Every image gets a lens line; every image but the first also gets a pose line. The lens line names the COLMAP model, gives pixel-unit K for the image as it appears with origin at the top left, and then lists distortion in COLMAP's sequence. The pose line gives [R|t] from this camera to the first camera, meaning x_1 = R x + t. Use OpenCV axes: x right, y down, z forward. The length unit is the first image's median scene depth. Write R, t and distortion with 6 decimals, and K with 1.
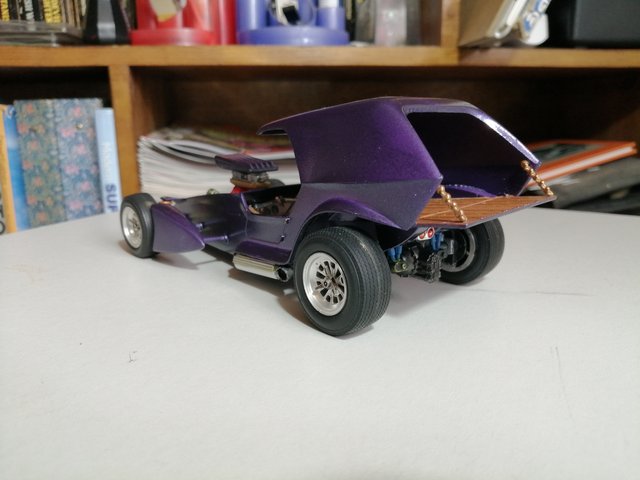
lens RADIAL K [[543.4, 0, 321.5], [0, 543.4, 251.3], [0, 0, 1]] dist [-0.045364, 0.026156]
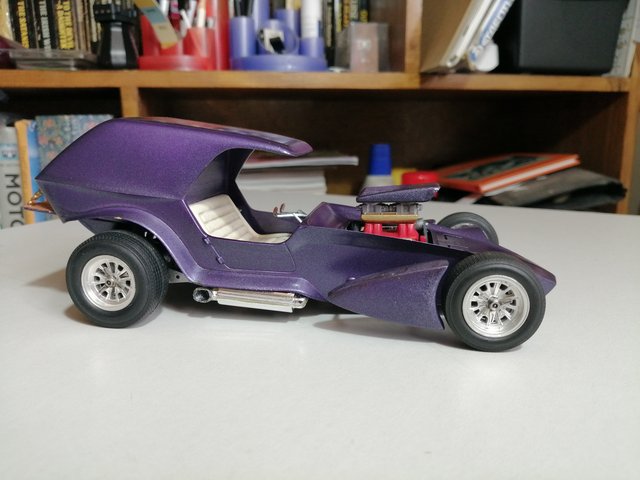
lens RADIAL K [[543.4, 0, 321.5], [0, 543.4, 245.4], [0, 0, 1]] dist [-0.045364, 0.026156]
pose [[0.999817, 0.001185, 0.019079, 0.017887], [-0.000457, 0.999273, -0.038114, 0.039350], [-0.019110, 0.038098, 0.999091, -0.151737]]
